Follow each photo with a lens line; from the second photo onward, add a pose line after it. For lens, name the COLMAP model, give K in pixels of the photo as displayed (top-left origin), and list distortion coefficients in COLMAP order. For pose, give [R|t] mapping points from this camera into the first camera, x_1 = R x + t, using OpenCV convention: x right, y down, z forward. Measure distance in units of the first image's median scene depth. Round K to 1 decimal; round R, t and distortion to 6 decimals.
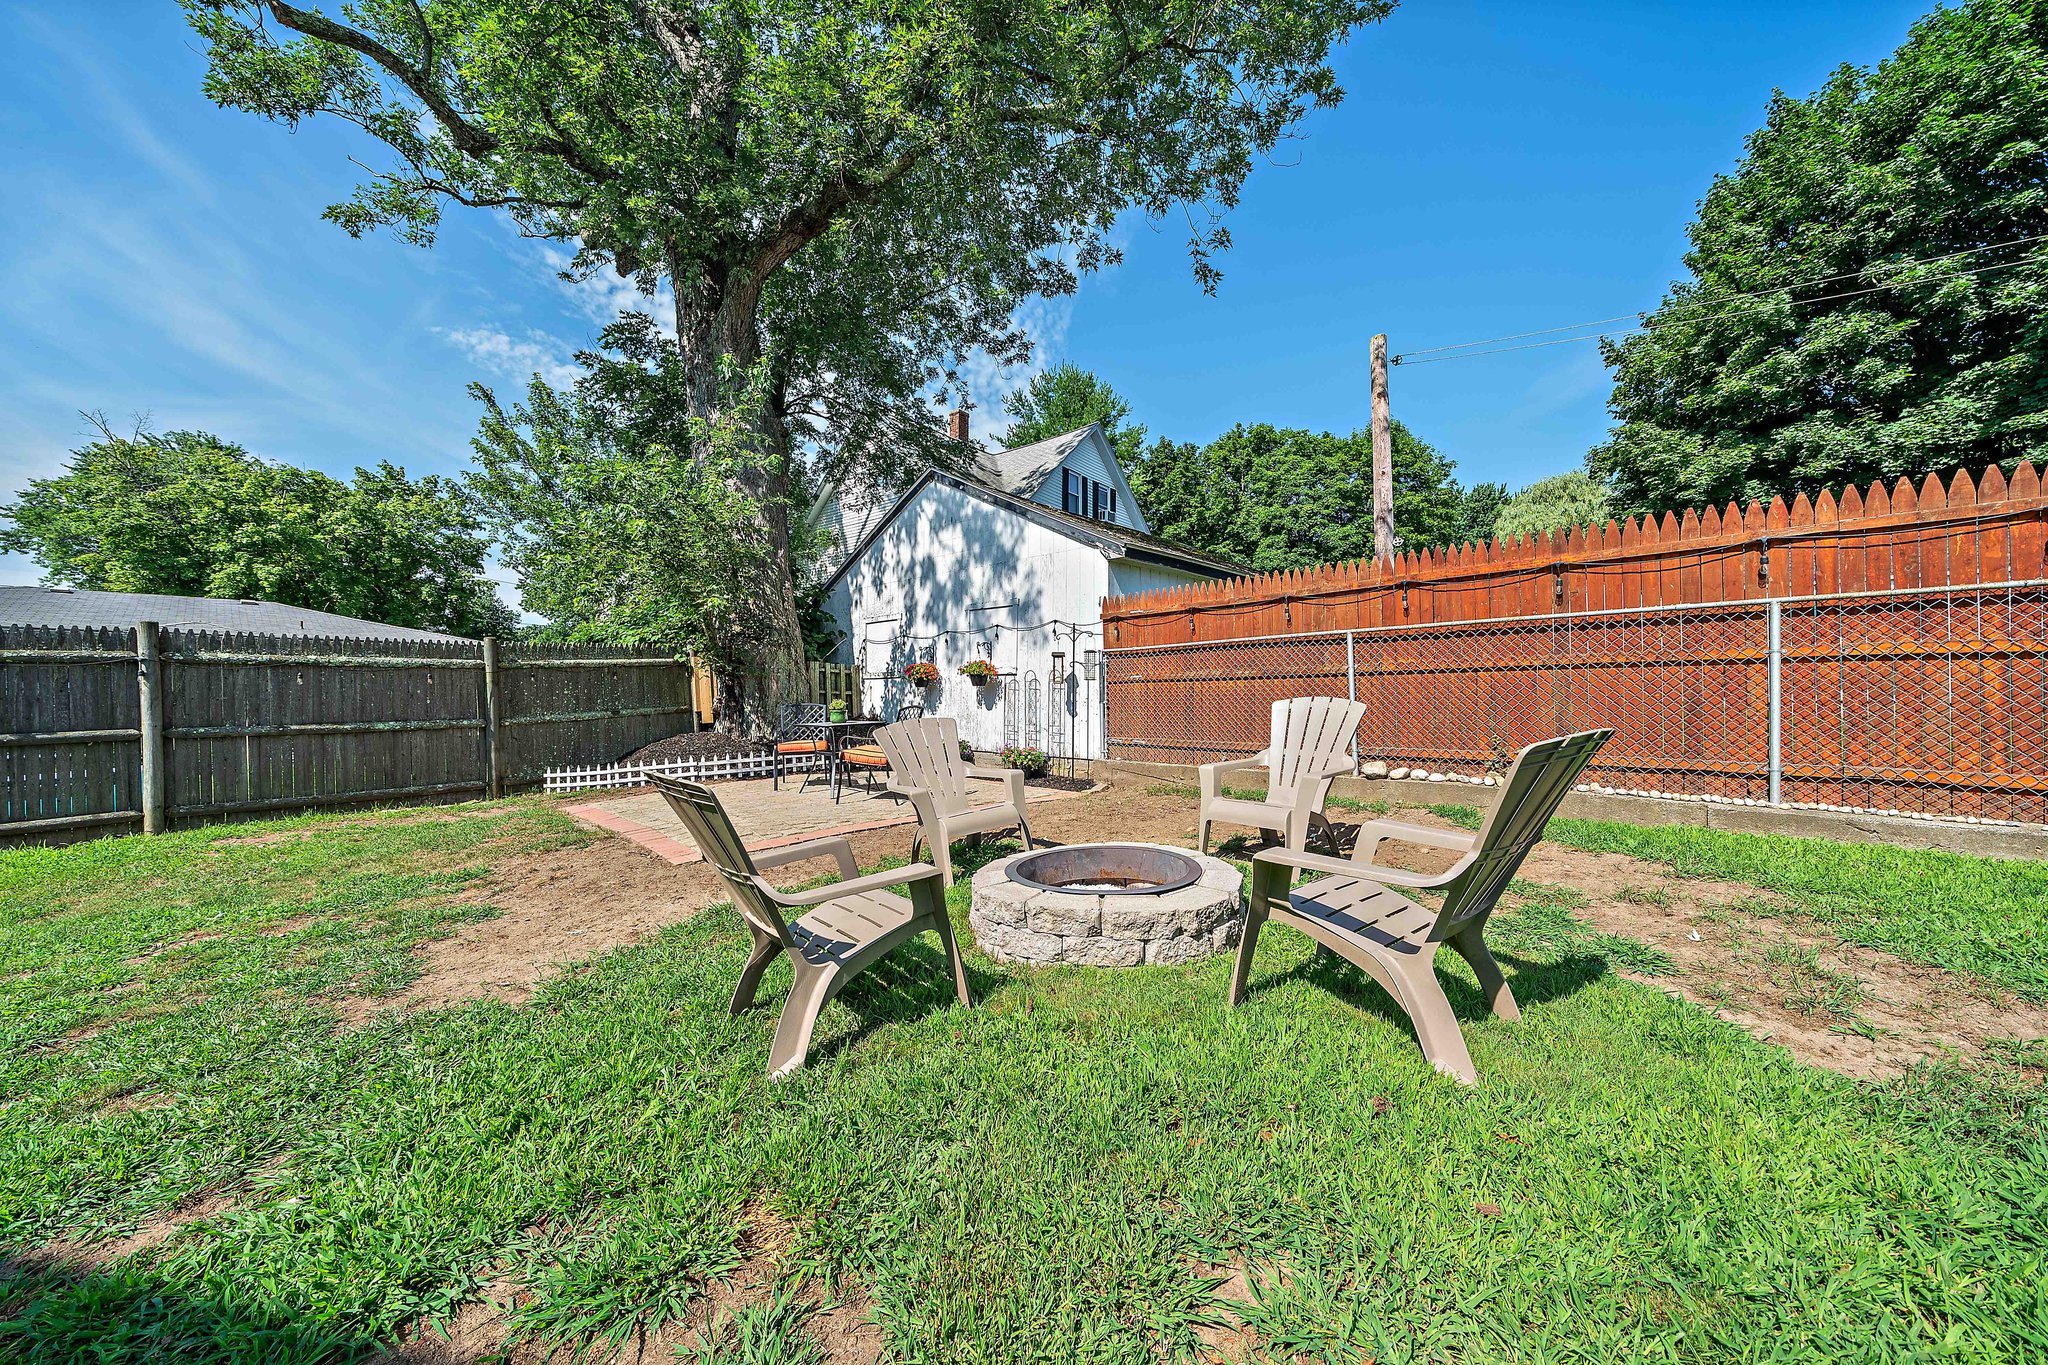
lens RADIAL K [[713.6, 0, 1027.8], [0, 713.6, 691.6], [0, 0, 1]] dist [-0.003830, -0.000184]
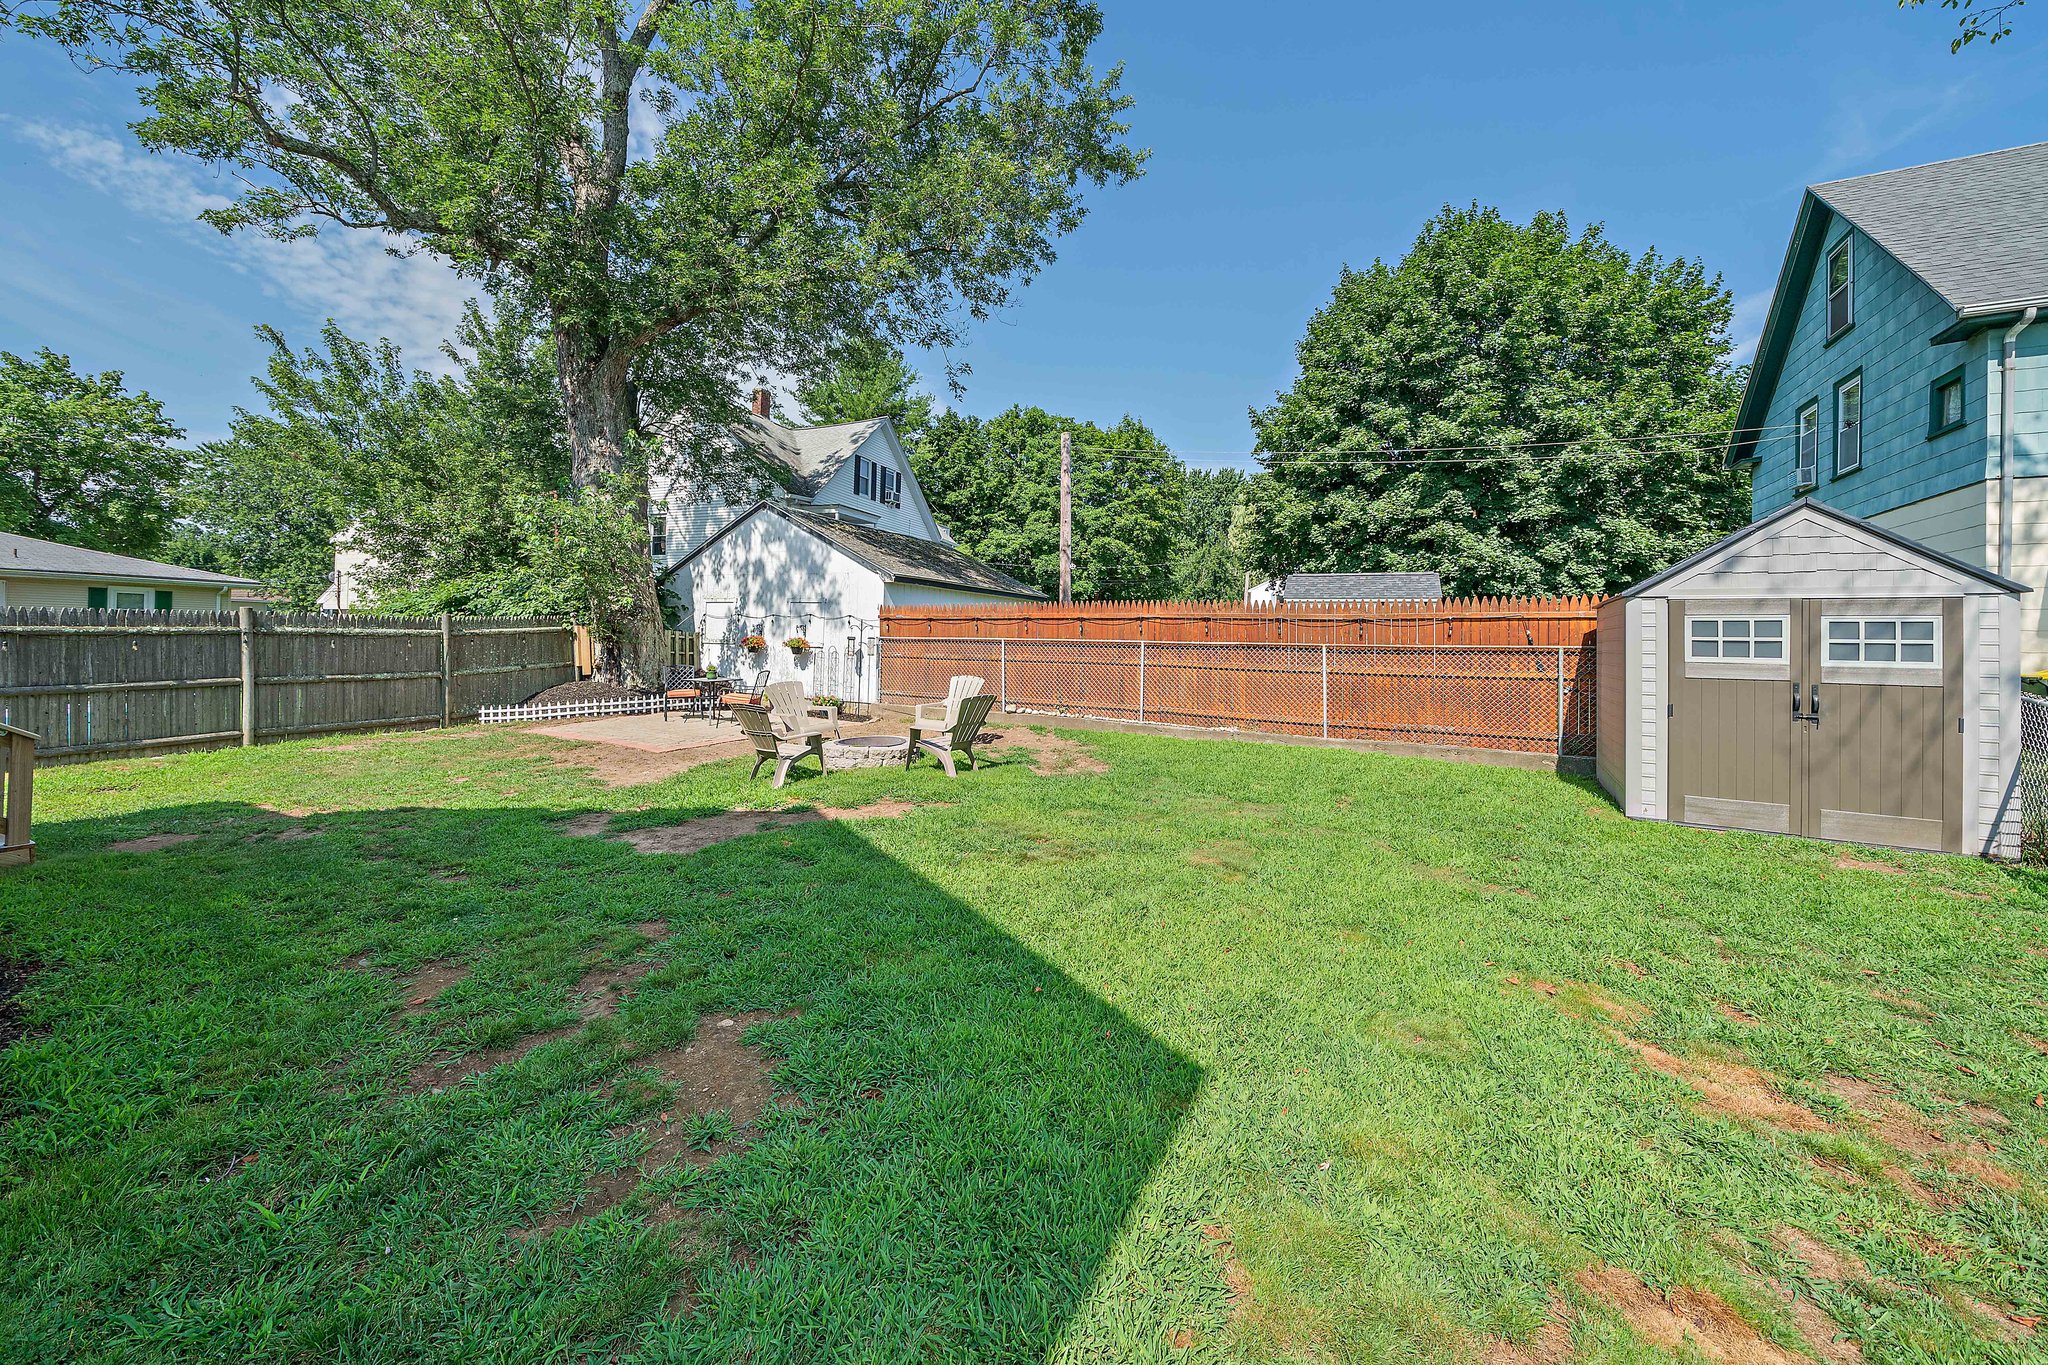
lens RADIAL K [[713.6, 0, 985.7], [0, 713.6, 645.1], [0, 0, 1]] dist [-0.003830, -0.000184]
pose [[0.970760, 0.027607, 0.238459, -0.036861], [-0.029806, 0.999540, 0.005623, -0.042551], [-0.238194, -0.012566, 0.971136, -0.501713]]
